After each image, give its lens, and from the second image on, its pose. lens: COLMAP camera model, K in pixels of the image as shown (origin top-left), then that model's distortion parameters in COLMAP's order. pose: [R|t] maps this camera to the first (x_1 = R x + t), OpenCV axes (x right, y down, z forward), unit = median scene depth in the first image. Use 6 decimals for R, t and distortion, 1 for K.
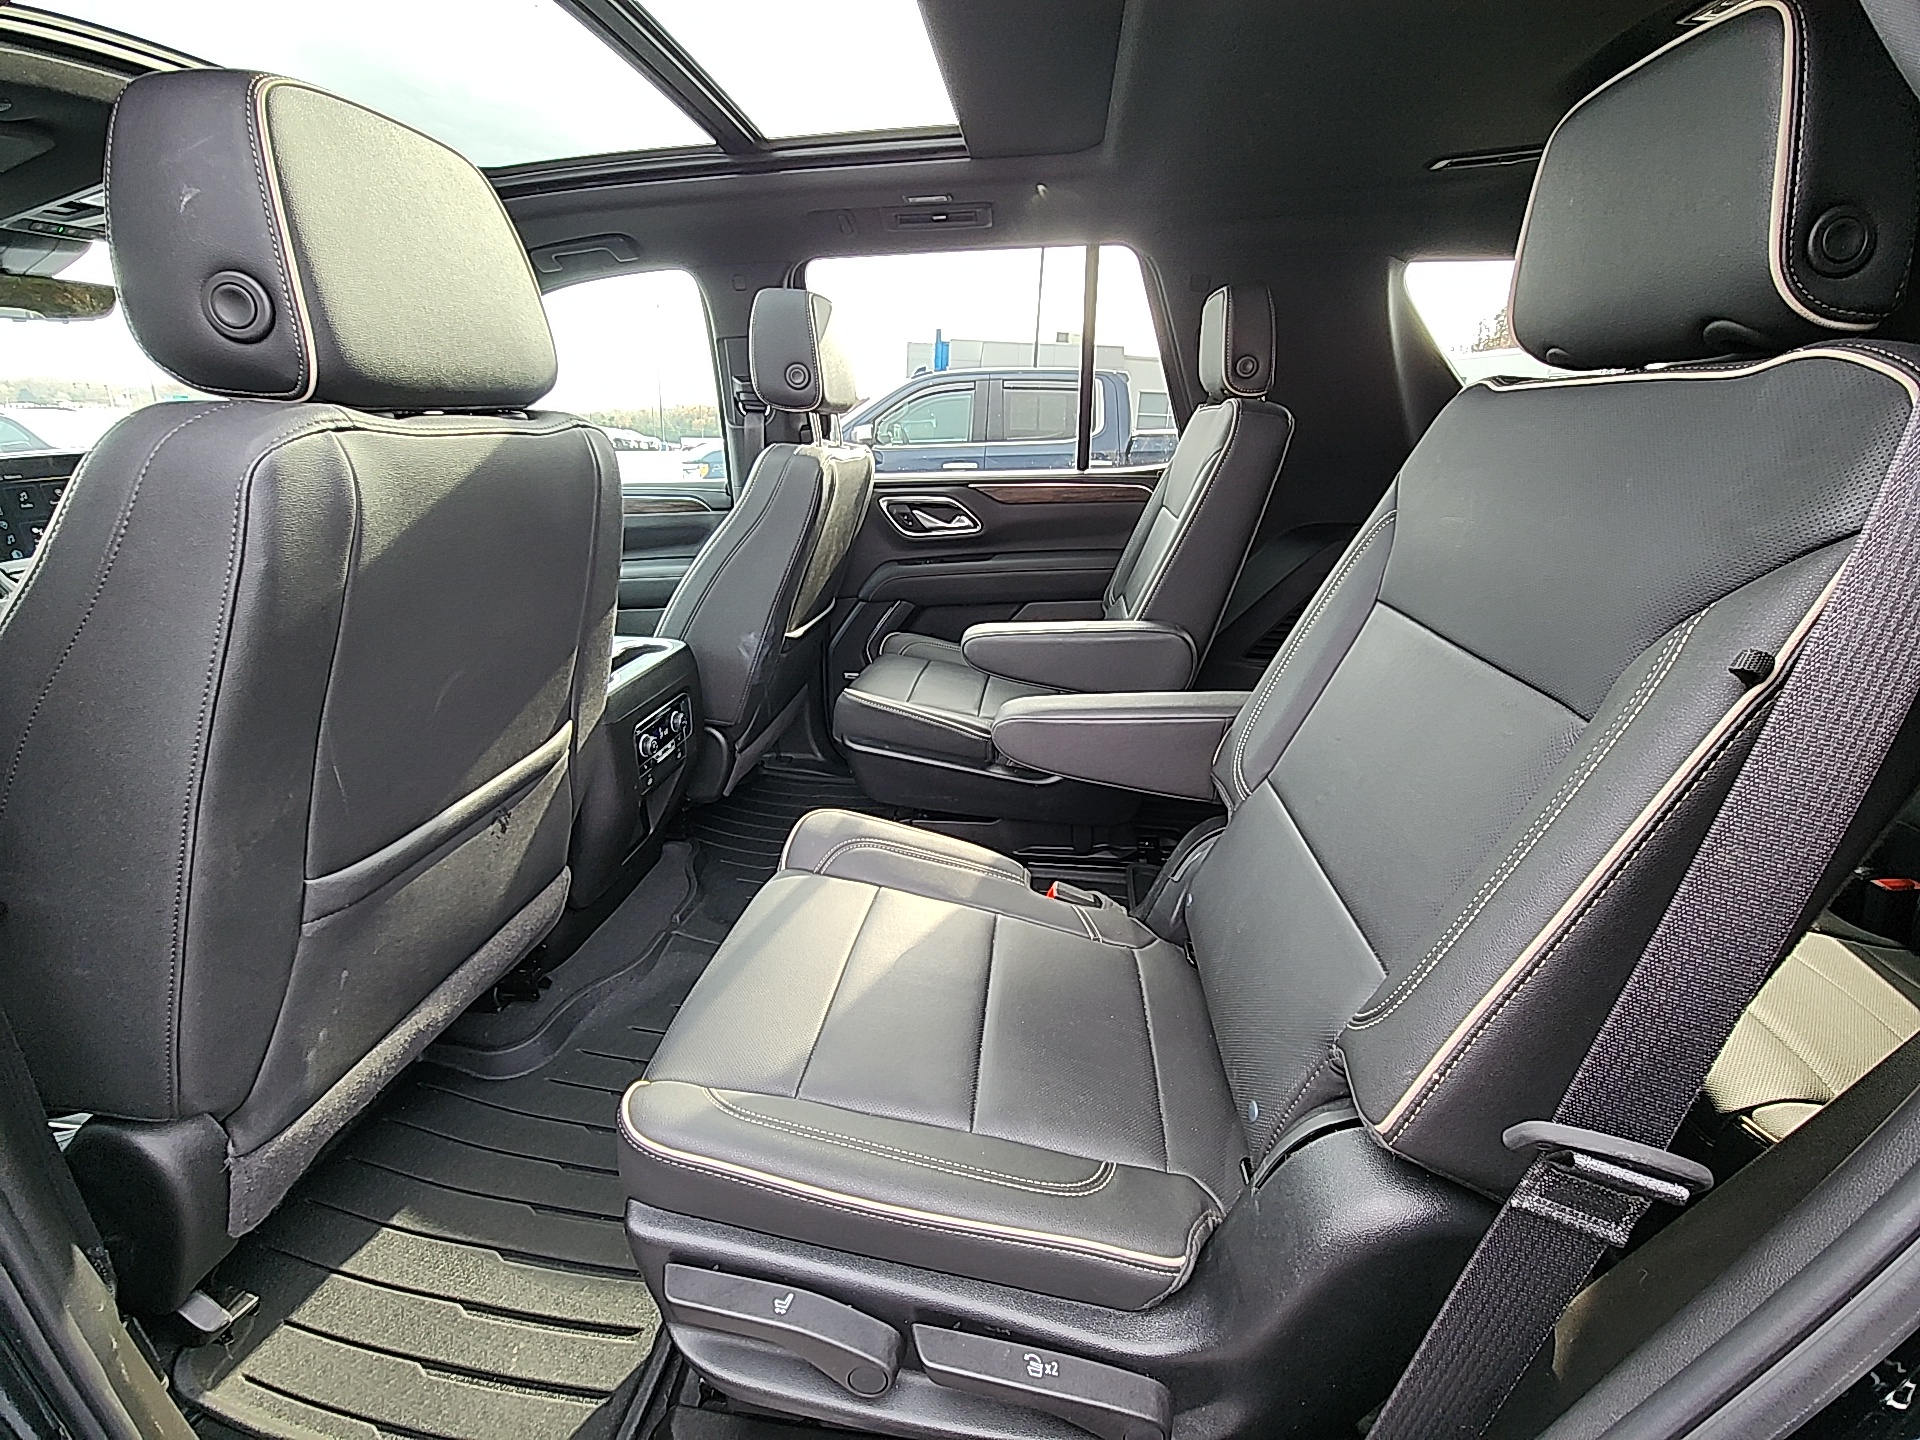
lens RADIAL K [[773.5, 0, 949.4], [0, 773.5, 716.8], [0, 0, 1]] dist [0.001740, -0.000808]
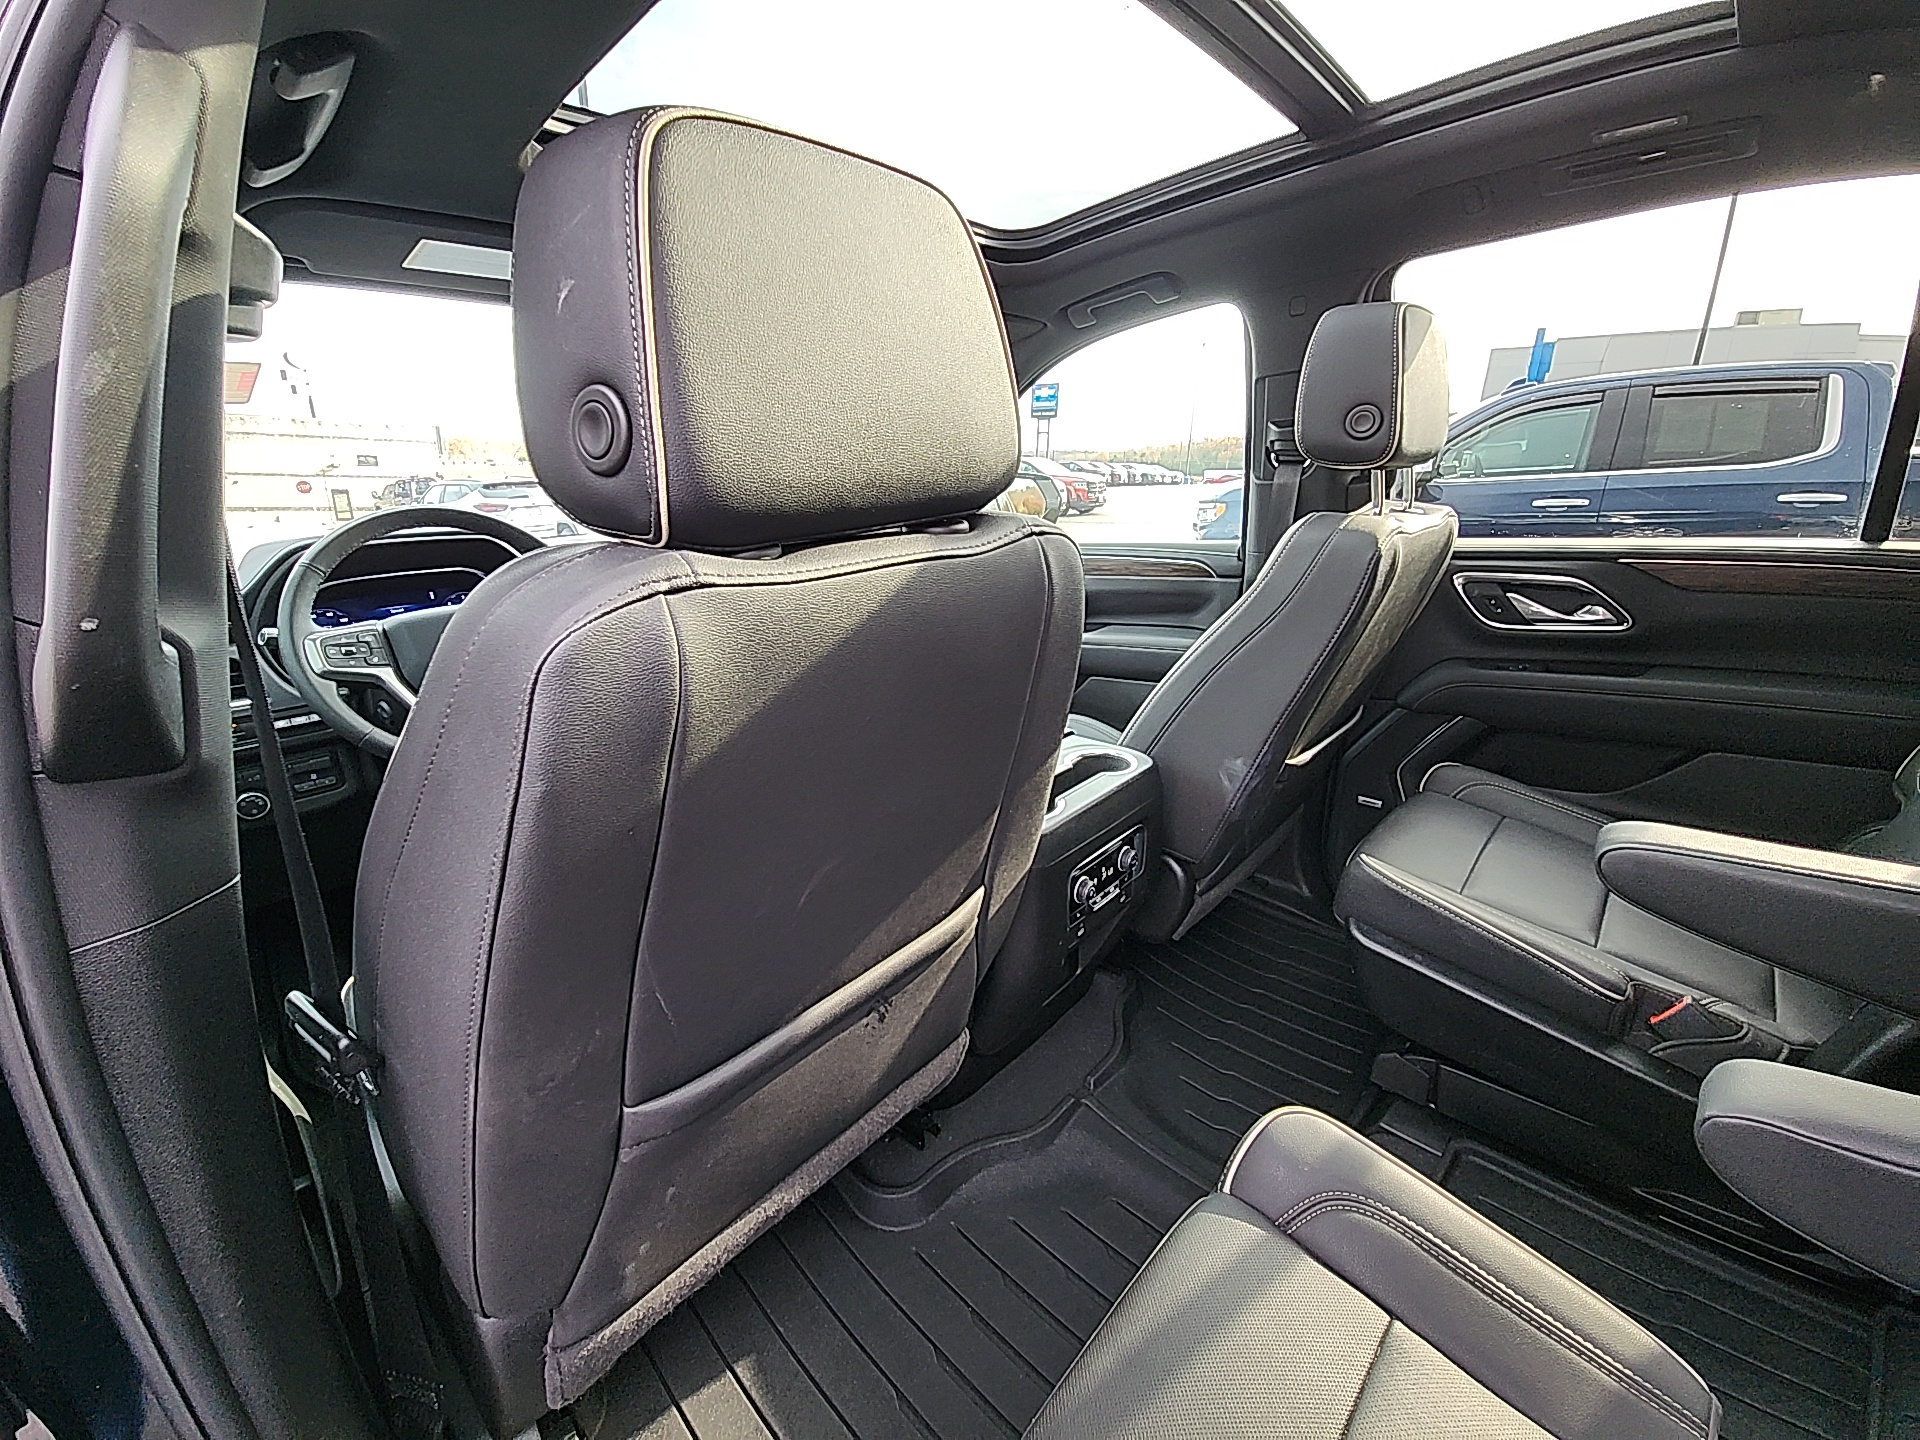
lens RADIAL K [[776.0, 0, 960.4], [0, 776.0, 712.0], [0, 0, 1]] dist [0.000147, -0.000474]
pose [[0.819985, 0.137069, -0.555730, -0.069886], [-0.160114, 0.987072, 0.007207, -0.127859], [0.549534, 0.083071, 0.831331, 0.234383]]
